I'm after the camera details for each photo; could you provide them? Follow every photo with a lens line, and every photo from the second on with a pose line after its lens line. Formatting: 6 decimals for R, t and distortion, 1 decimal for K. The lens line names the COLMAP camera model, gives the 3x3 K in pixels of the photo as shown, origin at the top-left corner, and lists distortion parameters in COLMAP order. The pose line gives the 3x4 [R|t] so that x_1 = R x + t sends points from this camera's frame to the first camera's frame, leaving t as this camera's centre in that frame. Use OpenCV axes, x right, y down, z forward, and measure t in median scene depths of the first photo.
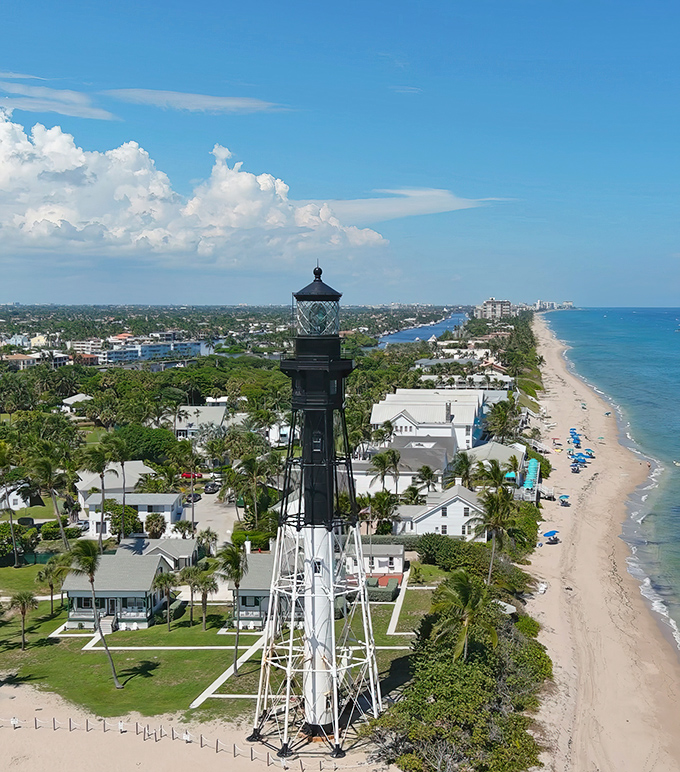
lens RADIAL K [[309.9, 0, 339.4], [0, 309.9, 386.9], [0, 0, 1]] dist [-0.000501, -0.000002]
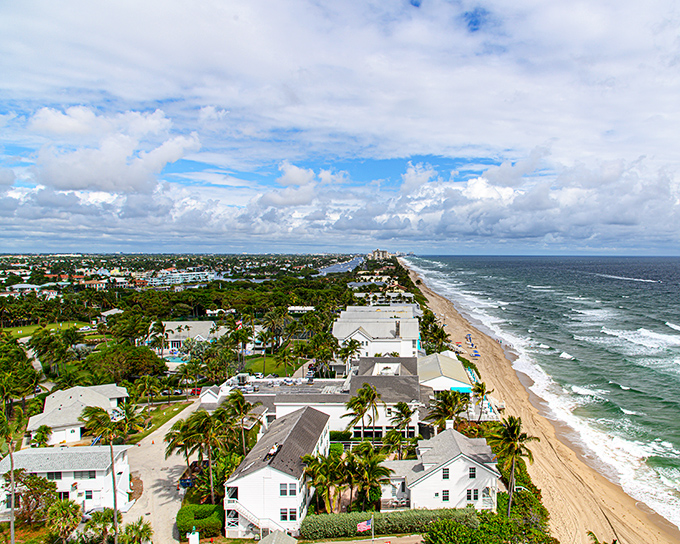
lens RADIAL K [[368.5, 0, 340.3], [0, 368.5, 273.5], [0, 0, 1]] dist [0.000073, -0.000011]
pose [[0.997738, -0.004221, 0.067091, 0.078724], [0.012614, 0.992055, -0.125170, 0.094384], [-0.066030, 0.125734, 0.989864, -0.808636]]
